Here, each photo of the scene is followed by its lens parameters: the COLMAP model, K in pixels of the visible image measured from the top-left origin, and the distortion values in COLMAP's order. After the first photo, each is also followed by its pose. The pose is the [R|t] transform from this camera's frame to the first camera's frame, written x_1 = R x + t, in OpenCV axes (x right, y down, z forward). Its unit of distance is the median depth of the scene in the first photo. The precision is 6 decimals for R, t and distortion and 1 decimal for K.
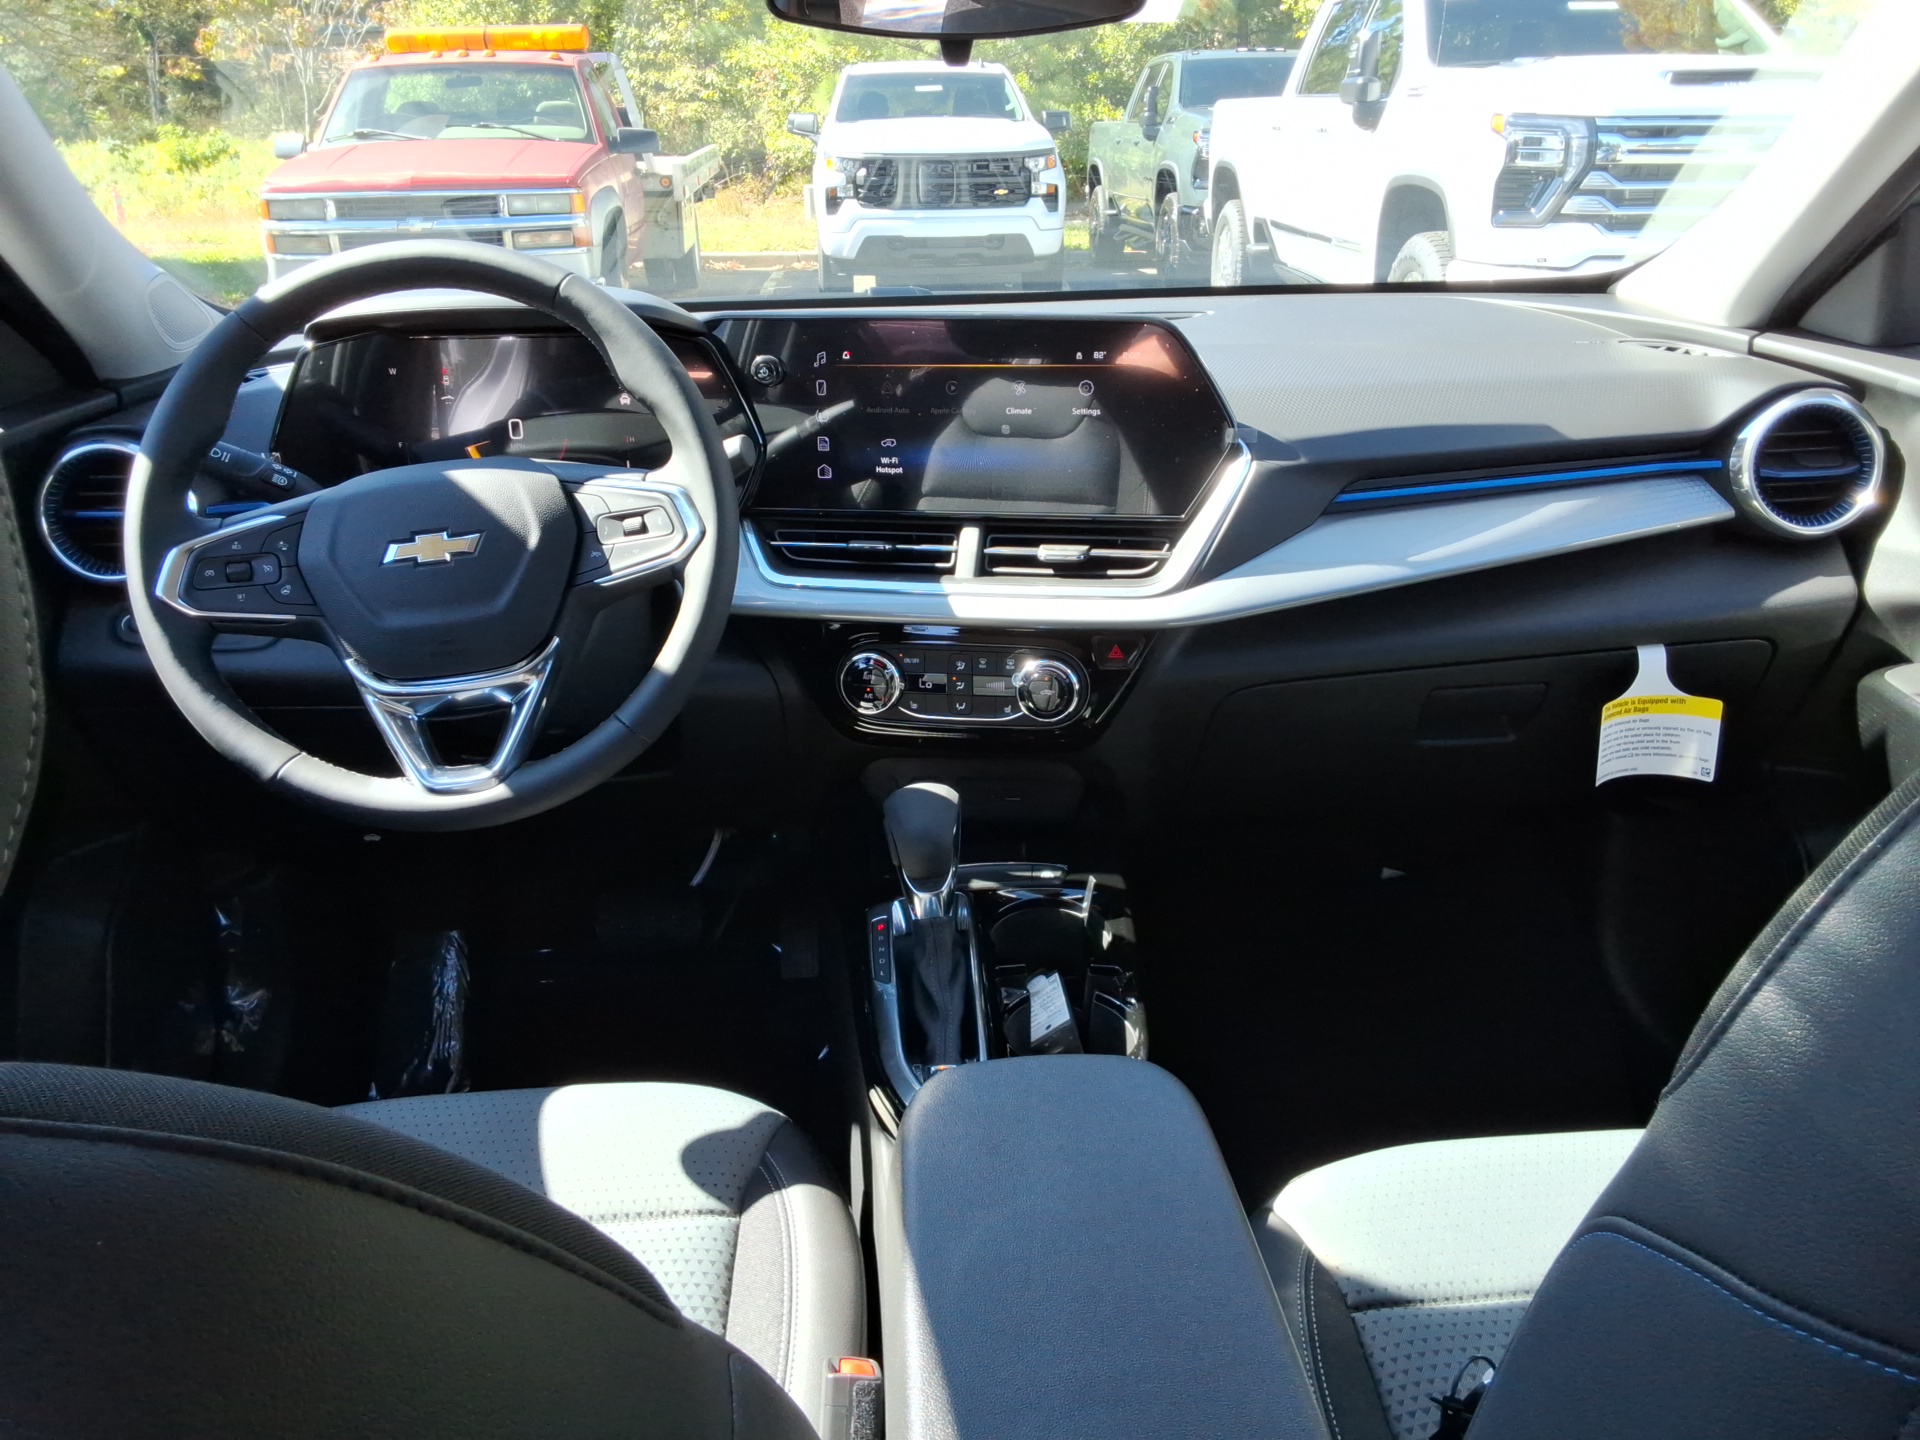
lens RADIAL K [[1556.6, 0, 985.7], [0, 1556.6, 690.6], [0, 0, 1]] dist [0.106158, -0.180742]
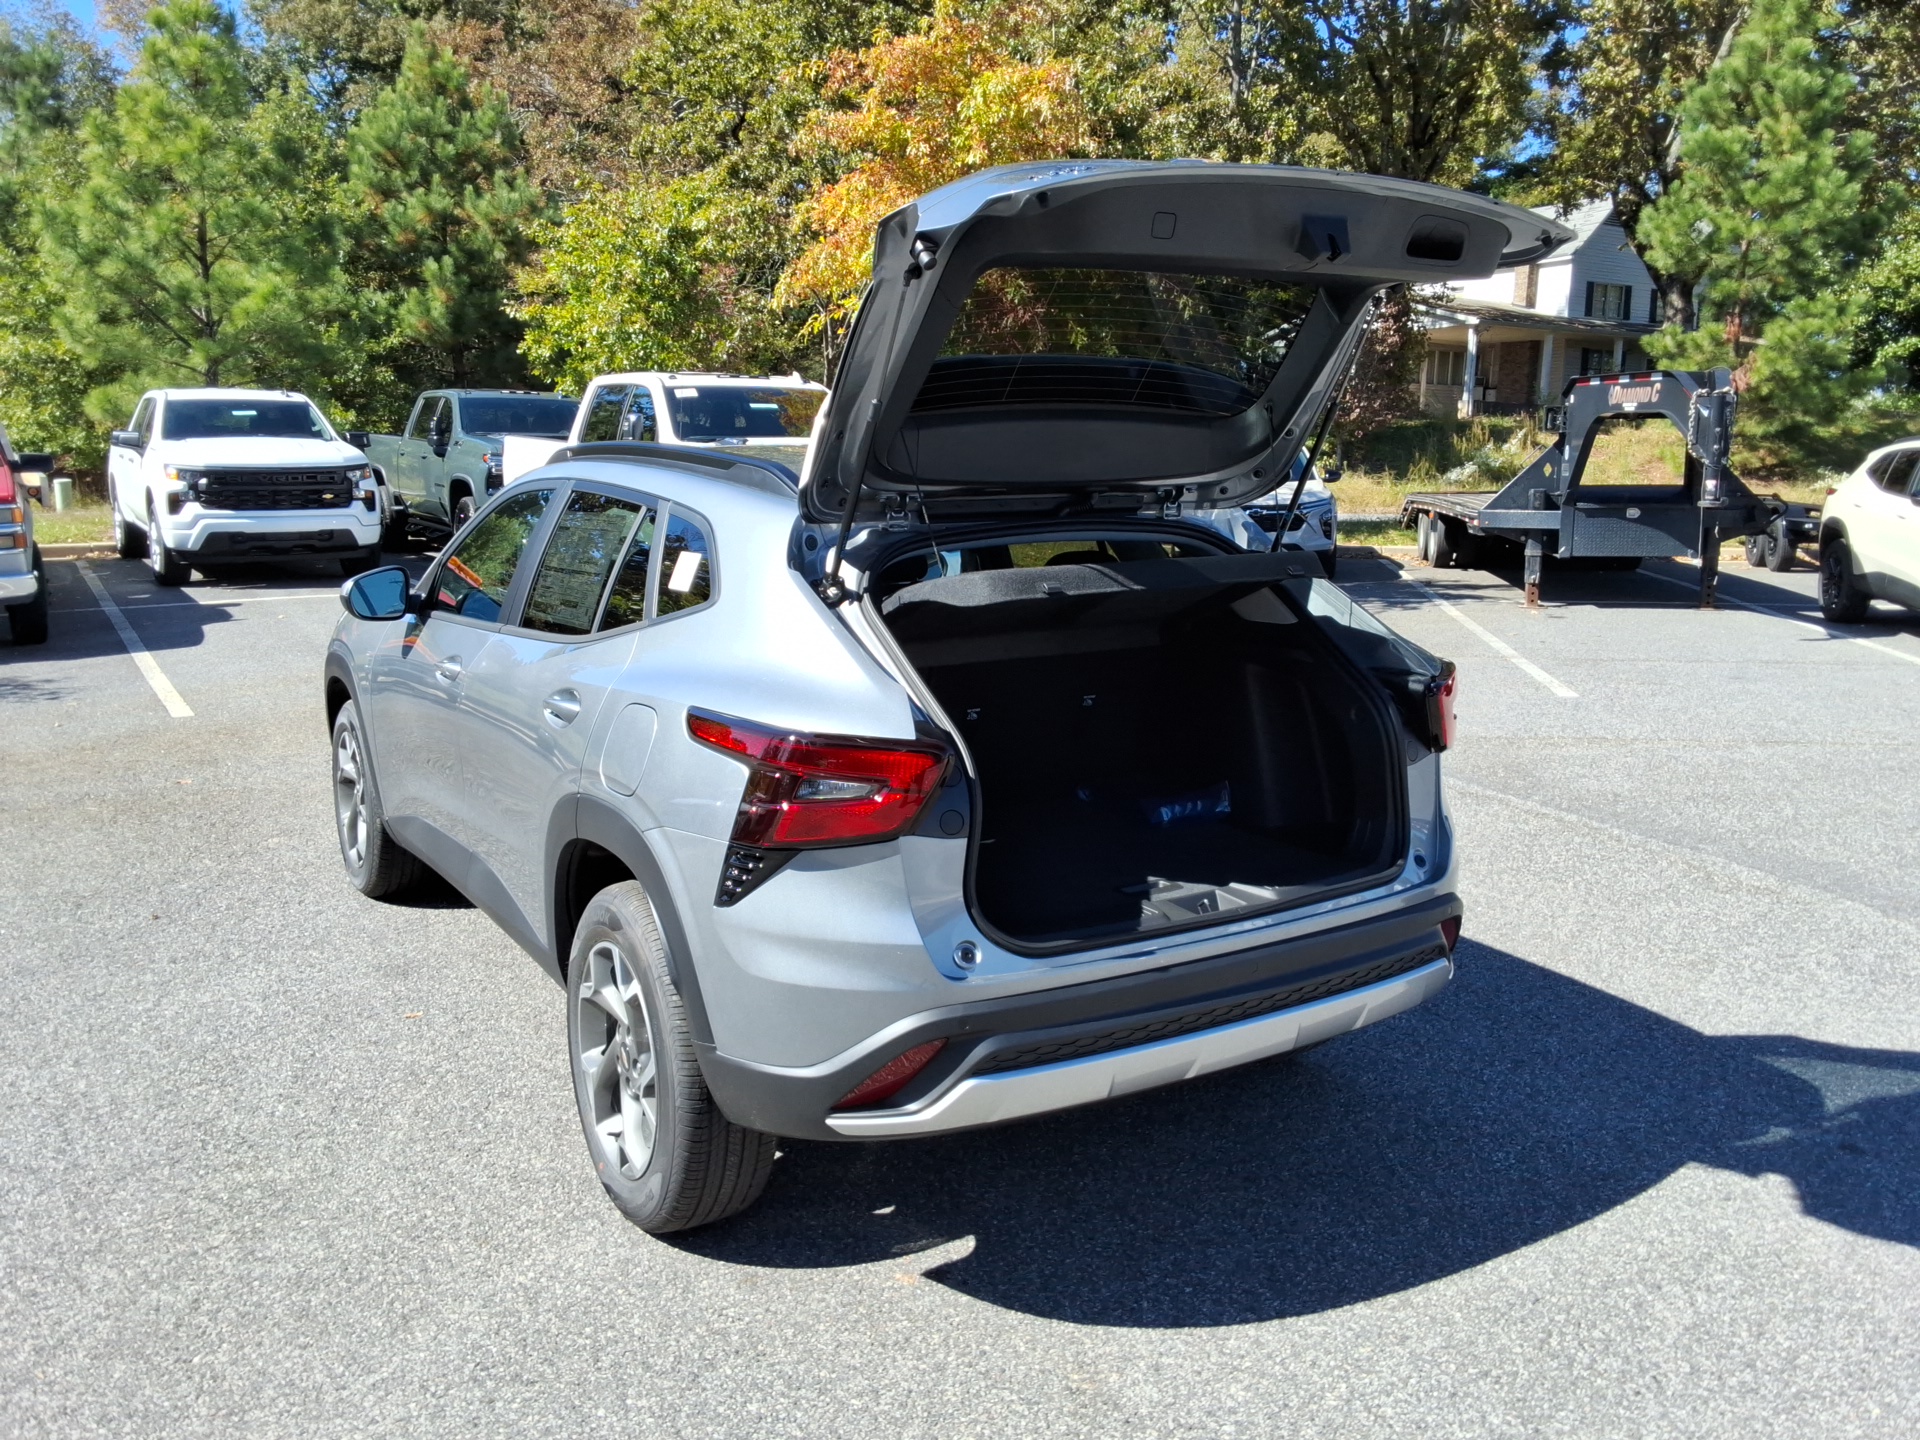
lens RADIAL K [[1547.6, 0, 972.6], [0, 1547.6, 691.1], [0, 0, 1]] dist [0.126215, -0.205086]
pose [[0.884878, -0.059637, 0.461989, -1.283139], [0.135993, 0.981639, -0.133759, 0.764726], [-0.445529, 0.181188, 0.876741, -3.155748]]
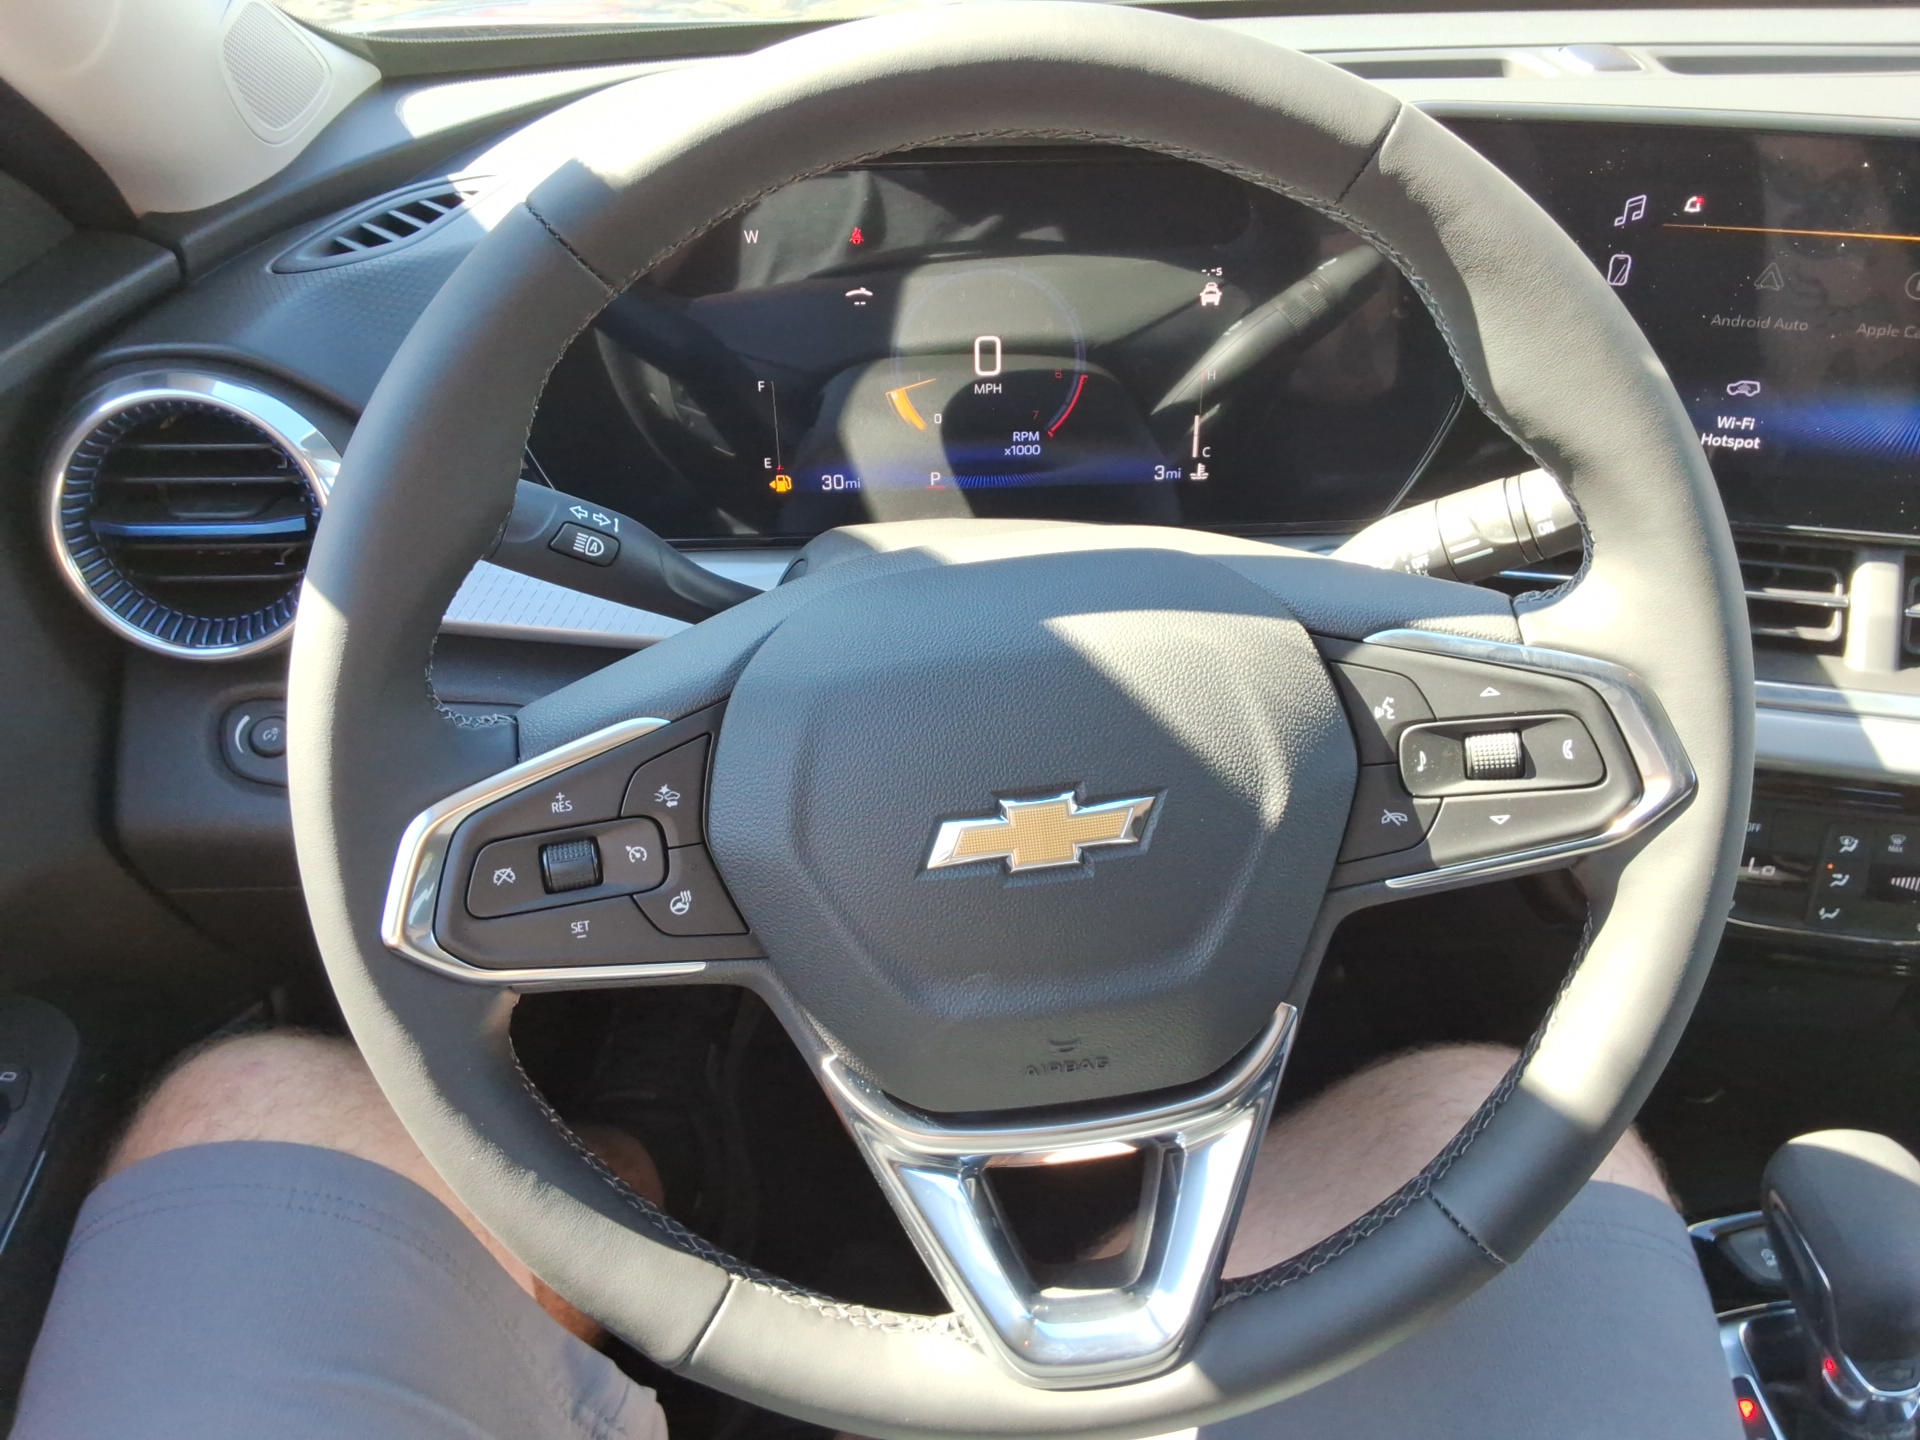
lens RADIAL K [[1547.6, 0, 972.6], [0, 1547.6, 691.1], [0, 0, 1]] dist [0.126215, -0.205086]
pose [[0.999432, 0.029838, -0.015671, -0.289057], [-0.025424, 0.972712, 0.230620, -0.172577], [0.022125, -0.230091, 0.972918, 0.490579]]
